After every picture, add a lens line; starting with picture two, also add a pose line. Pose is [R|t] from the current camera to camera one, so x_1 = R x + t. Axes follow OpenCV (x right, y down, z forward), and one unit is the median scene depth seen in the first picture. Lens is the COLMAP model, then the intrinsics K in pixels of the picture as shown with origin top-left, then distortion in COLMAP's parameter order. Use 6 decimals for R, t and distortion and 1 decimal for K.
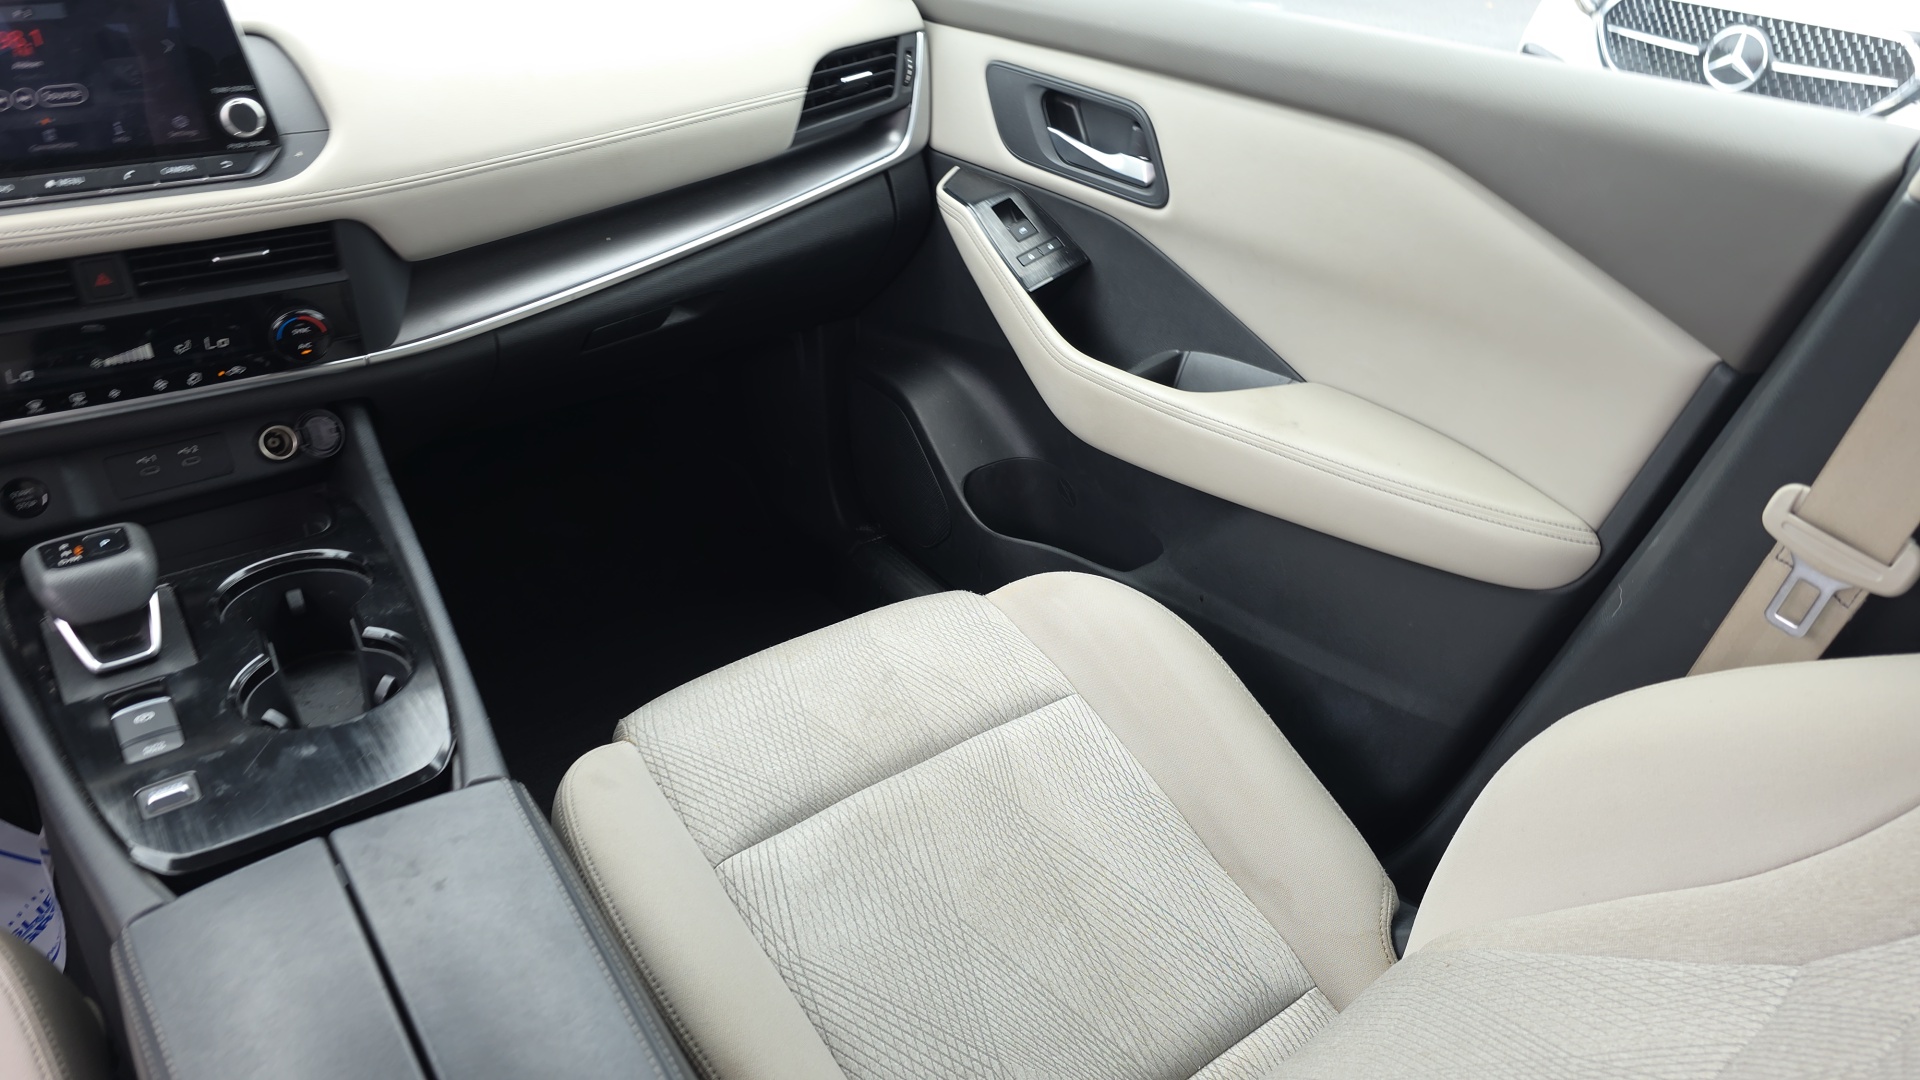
lens RADIAL K [[1308.7, 0, 989.8], [0, 1308.7, 509.7], [0, 0, 1]] dist [0.042353, -0.044923]
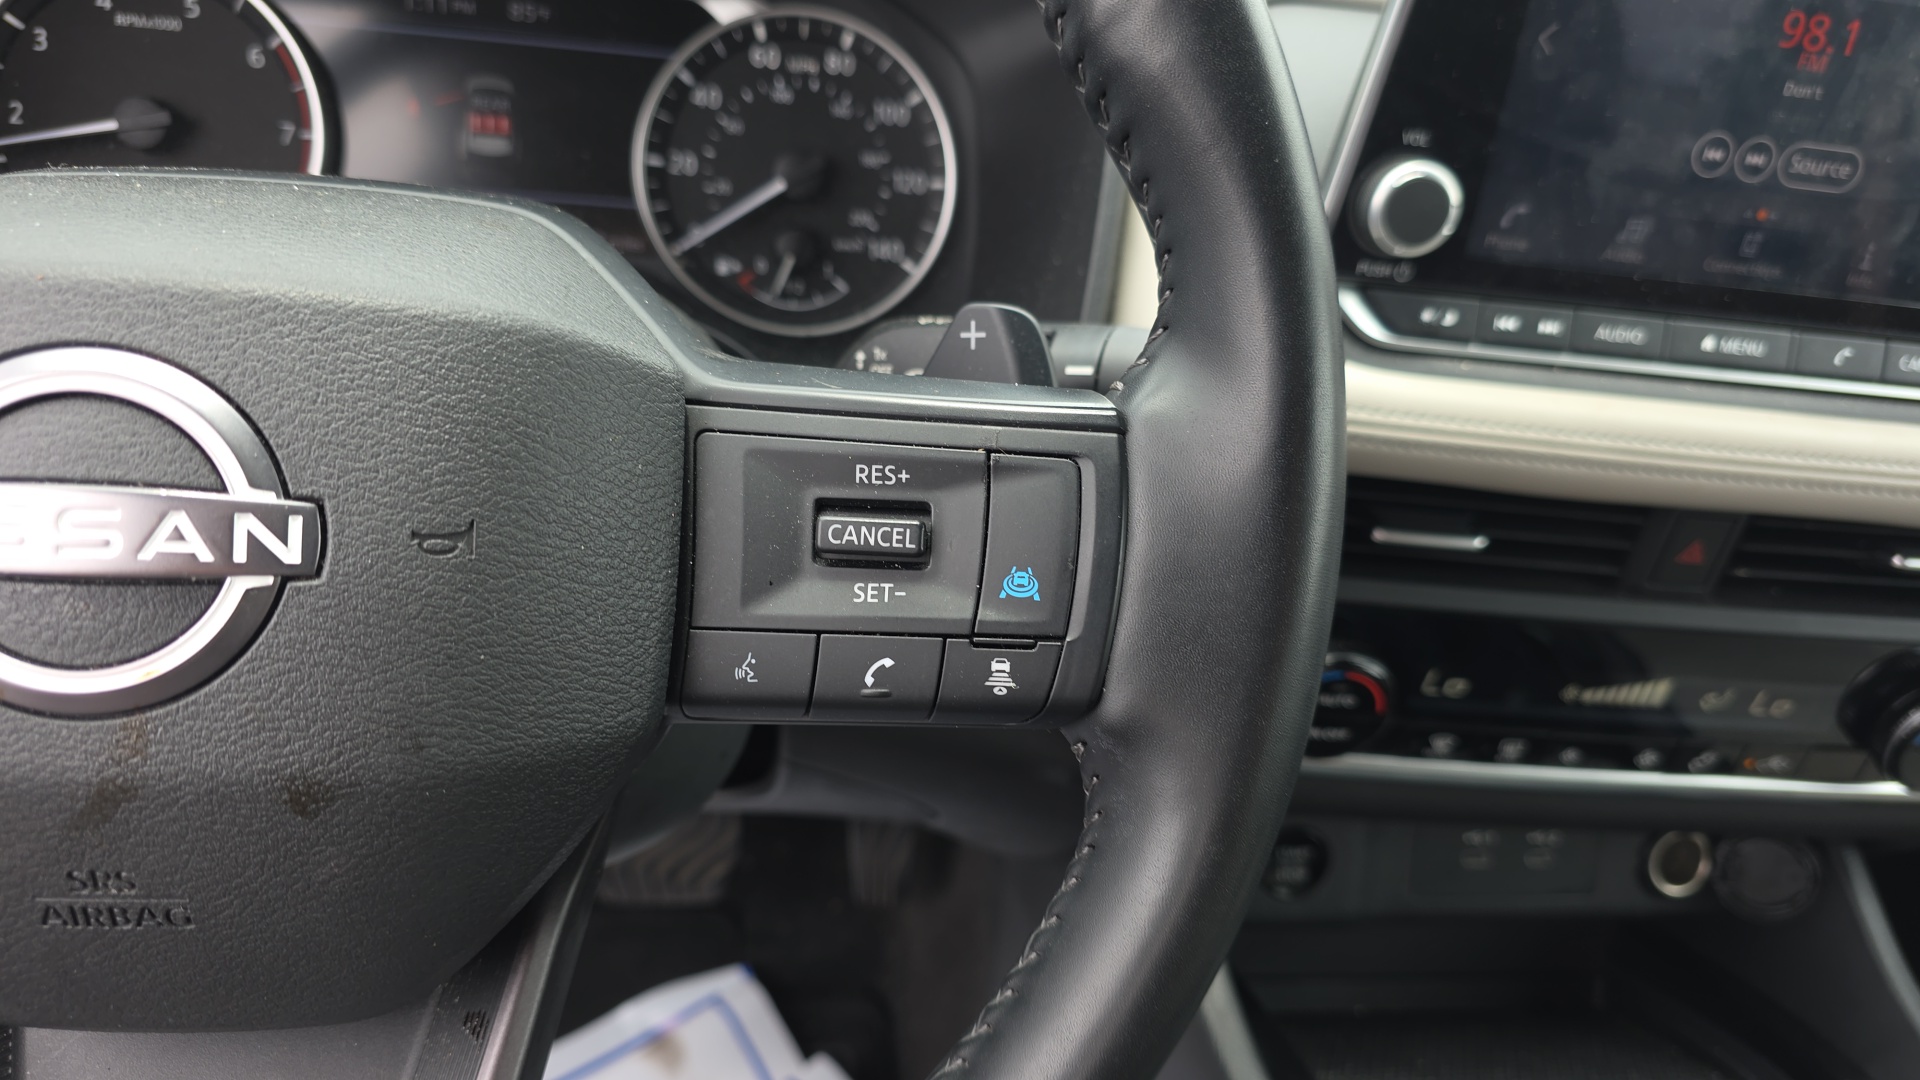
lens RADIAL K [[1353.1, 0, 964.0], [0, 1353.1, 546.0], [0, 0, 1]] dist [0.013909, -0.035615]
pose [[0.867756, 0.313409, -0.385712, -0.673389], [-0.326077, 0.944730, 0.034044, -0.102984], [0.375064, 0.096229, 0.921991, 0.438307]]
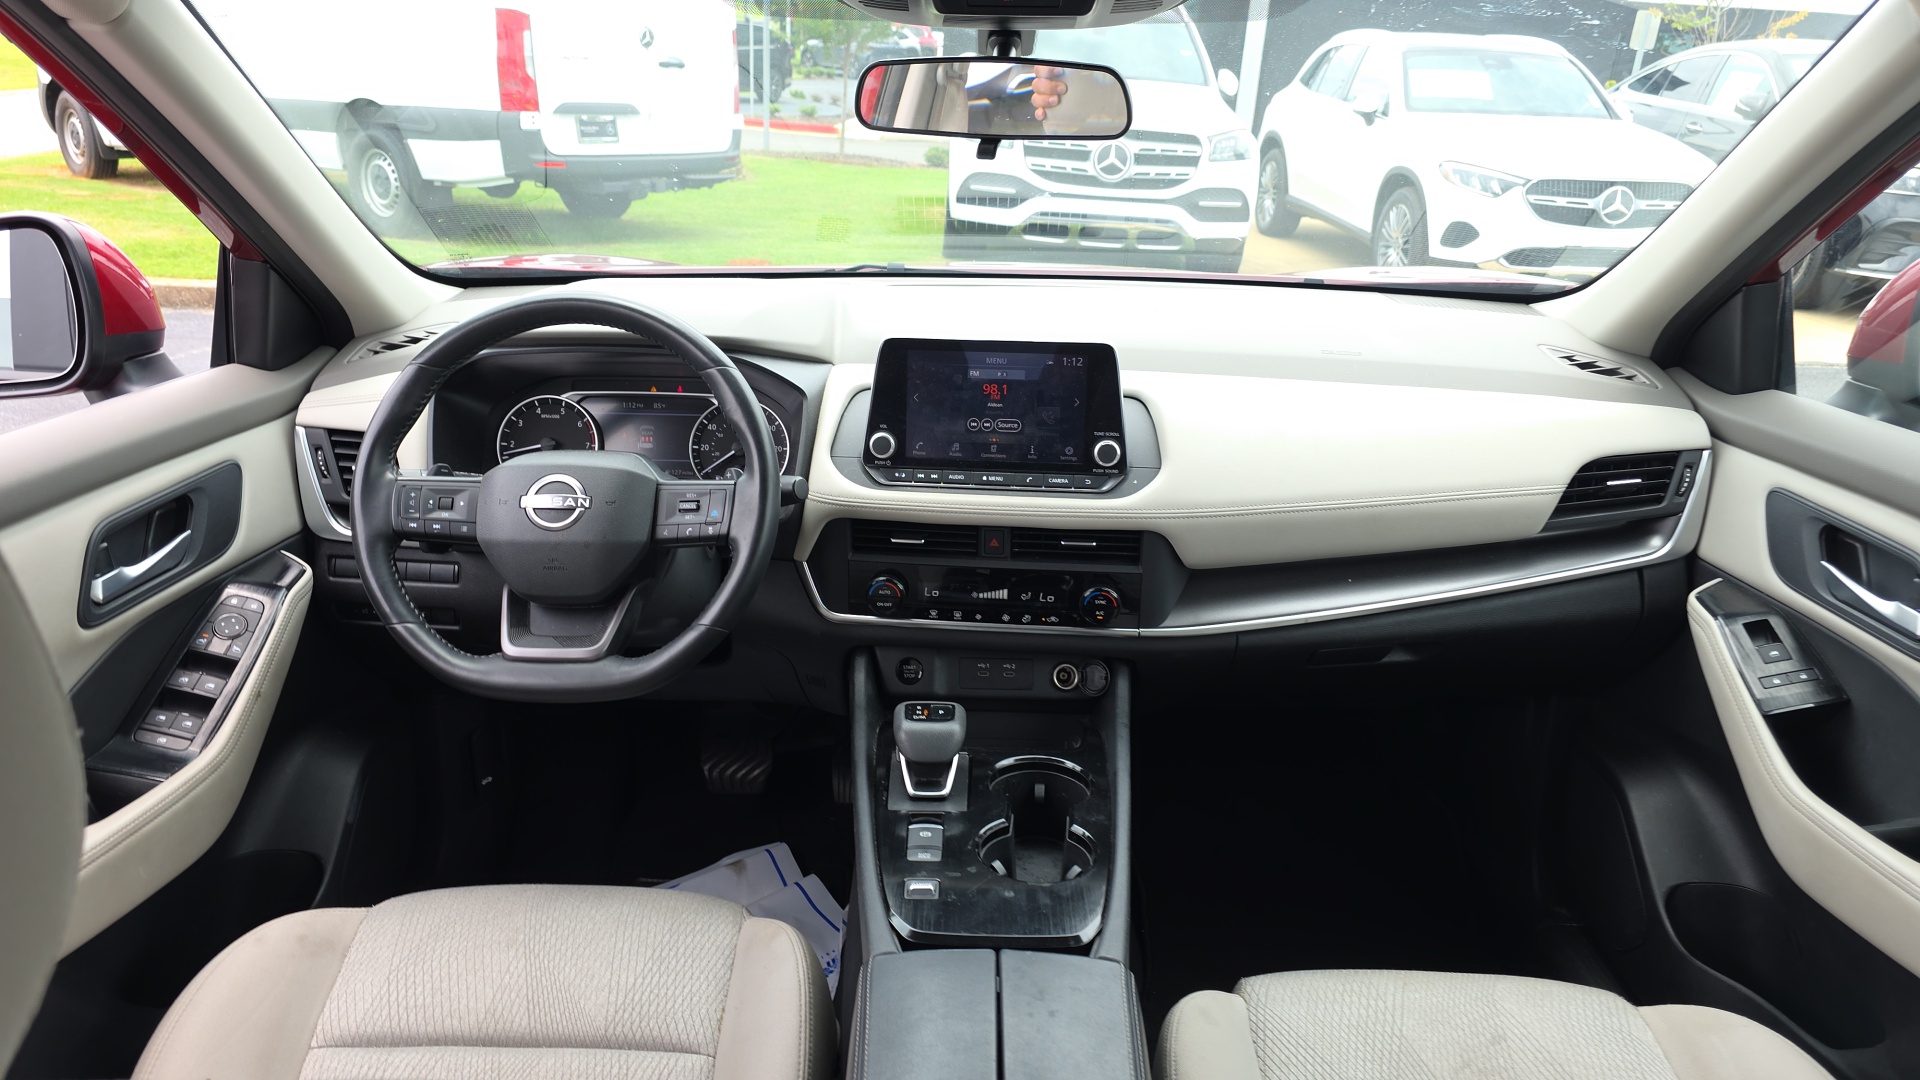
lens RADIAL K [[1308.7, 0, 959.0], [0, 1308.7, 518.9], [0, 0, 1]] dist [0.042353, -0.044923]
pose [[0.790608, 0.170195, -0.588194, 0.151343], [-0.300682, 0.944713, -0.130800, 0.004938], [0.533413, 0.280271, 0.798072, -0.195132]]
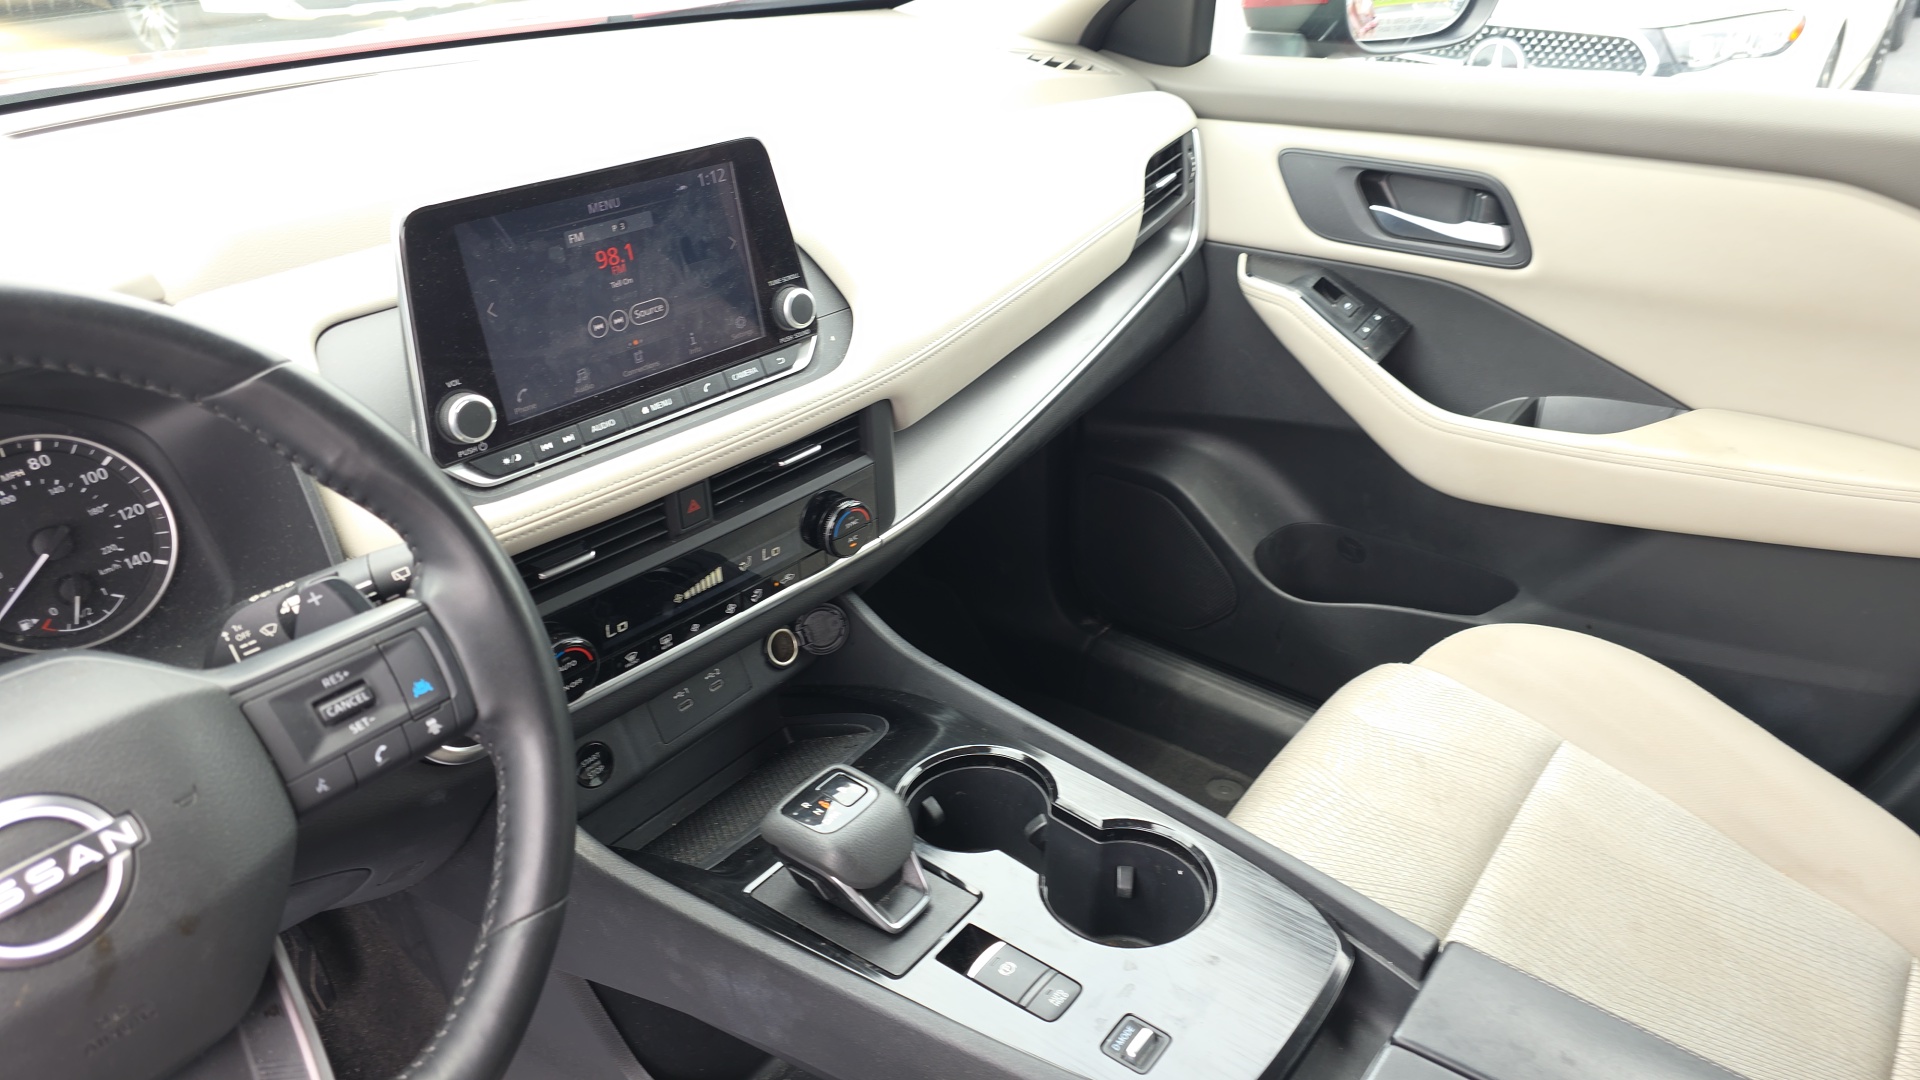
lens RADIAL K [[1308.7, 0, 1001.4], [0, 1308.7, 516.9], [0, 0, 1]] dist [0.042353, -0.044923]
pose [[0.960411, -0.171009, 0.219925, -0.632271], [0.178122, 0.983925, -0.012780, -0.111300], [-0.214205, 0.051448, 0.975433, 0.077560]]
